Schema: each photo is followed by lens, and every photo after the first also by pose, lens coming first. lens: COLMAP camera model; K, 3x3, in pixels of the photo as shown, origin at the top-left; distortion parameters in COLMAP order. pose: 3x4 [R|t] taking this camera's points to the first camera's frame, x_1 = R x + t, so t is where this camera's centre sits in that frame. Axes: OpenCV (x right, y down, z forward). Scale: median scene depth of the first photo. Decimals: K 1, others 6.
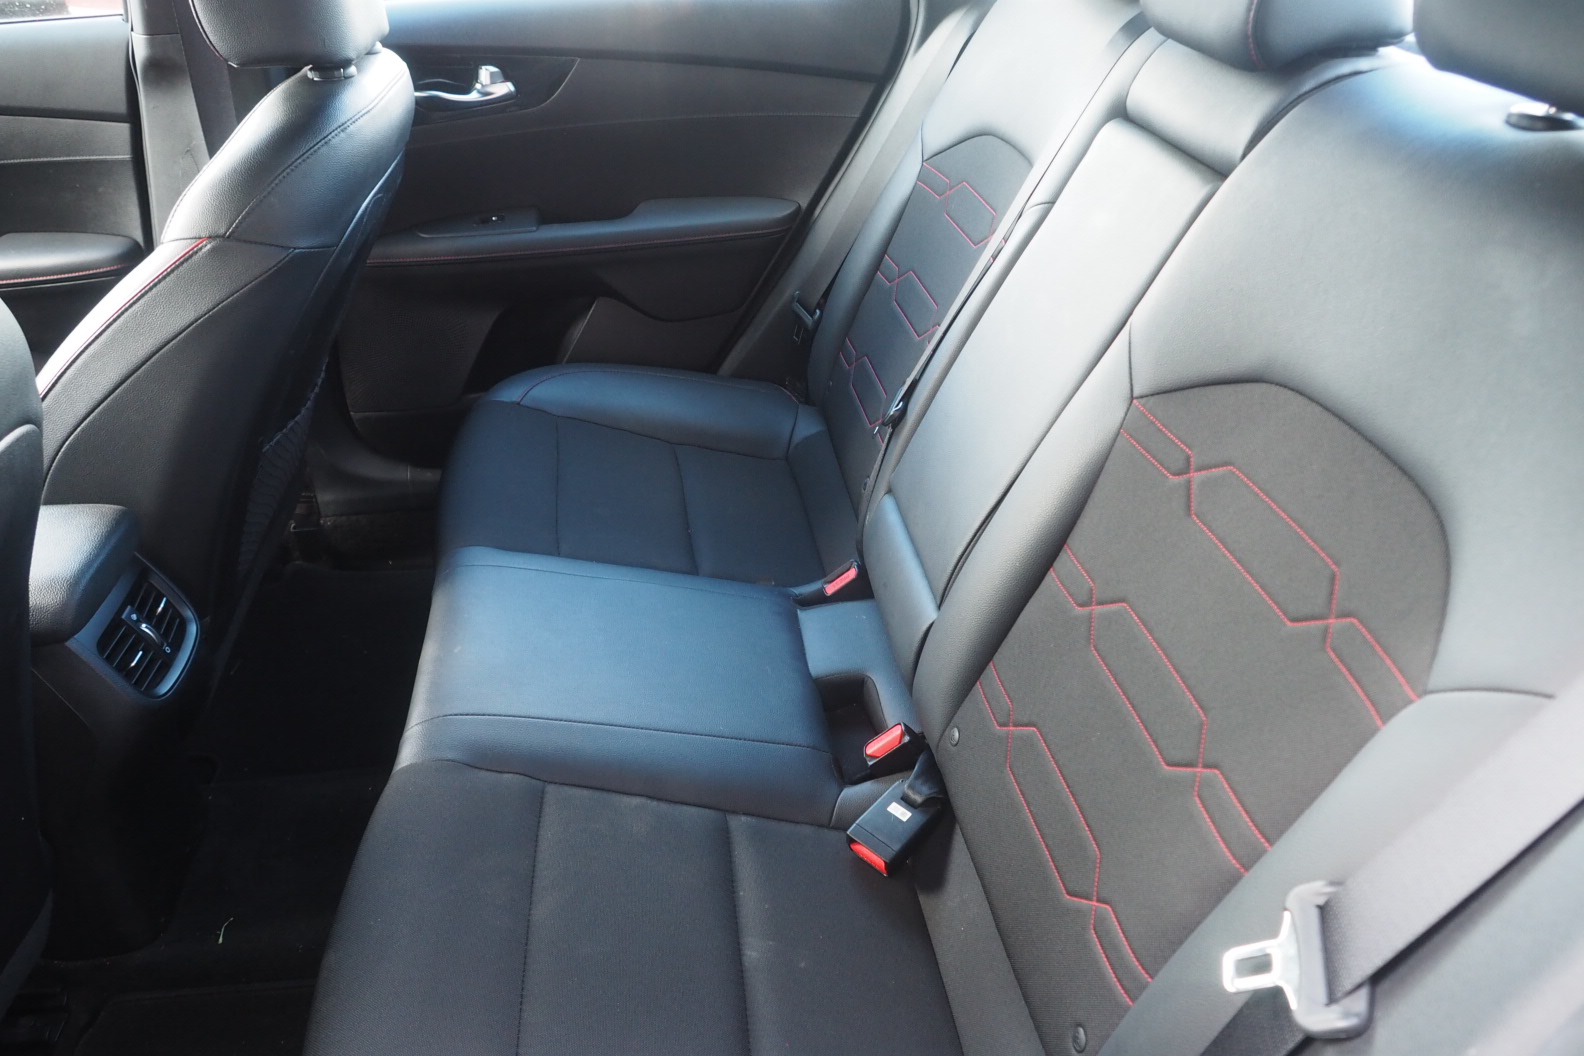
lens RADIAL K [[1116.4, 0, 793.9], [0, 1116.4, 536.3], [0, 0, 1]] dist [-0.031442, 0.002488]
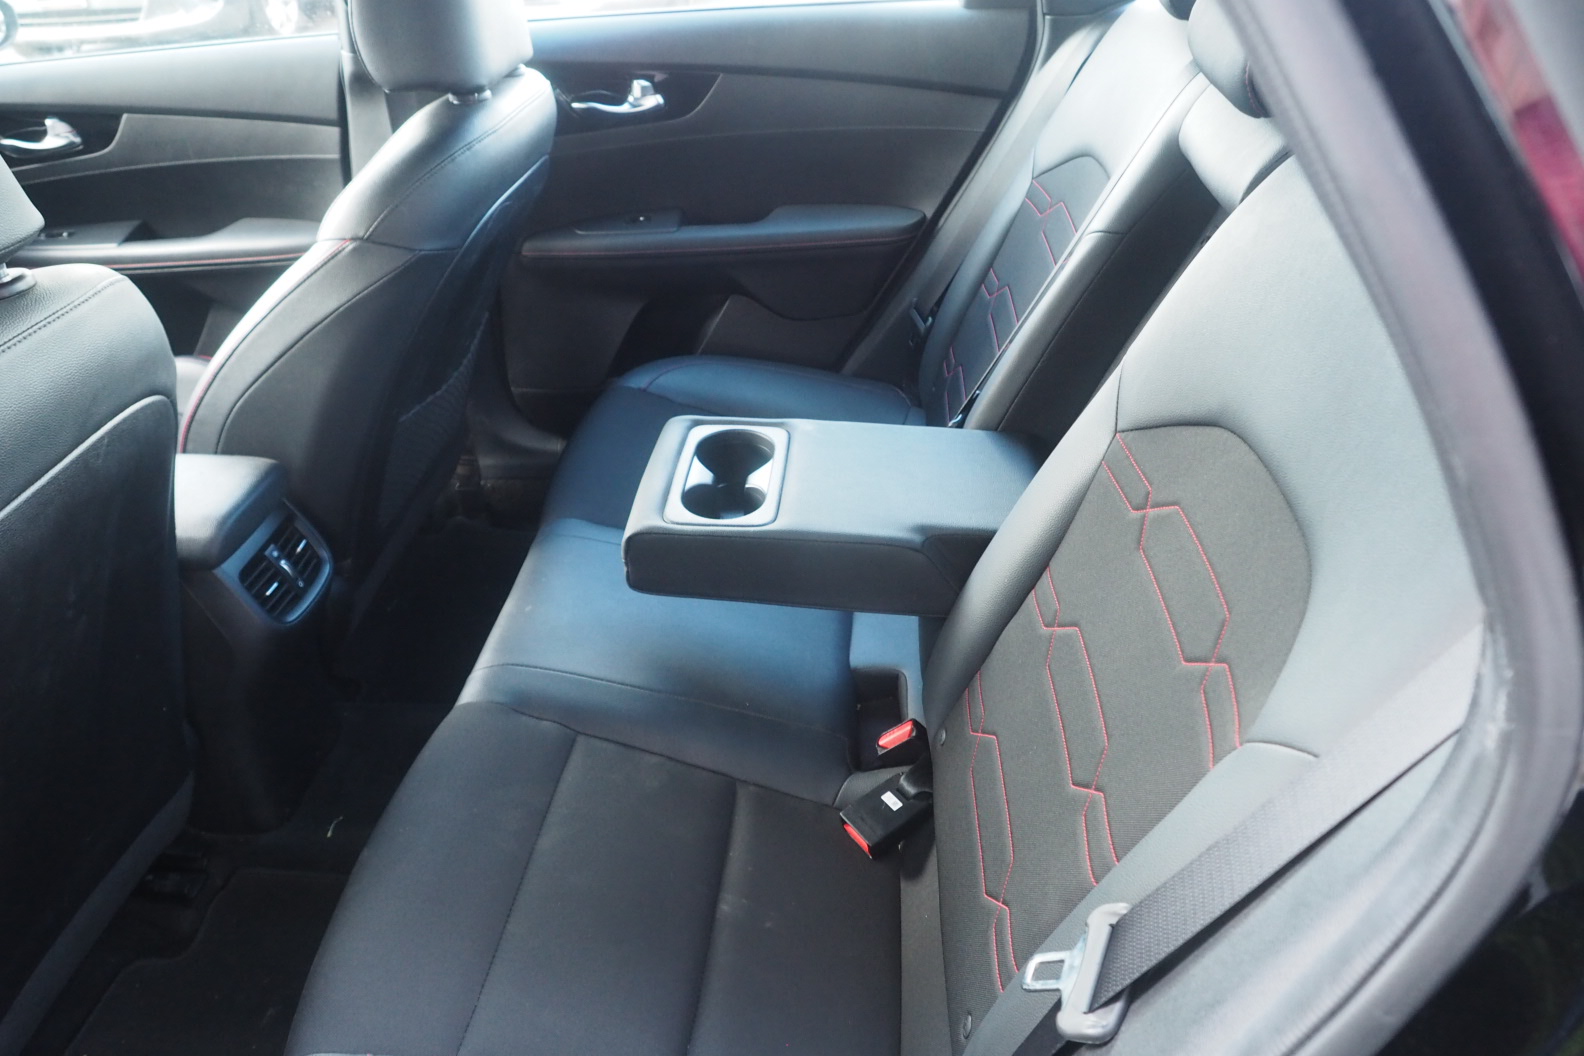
lens RADIAL K [[1119.9, 0, 801.8], [0, 1119.9, 530.9], [0, 0, 1]] dist [-0.034627, -0.000181]
pose [[0.976104, 0.086341, -0.199414, 0.180436], [-0.084277, 0.996264, 0.018832, -0.020758], [0.200295, -0.001576, 0.979734, -0.058366]]
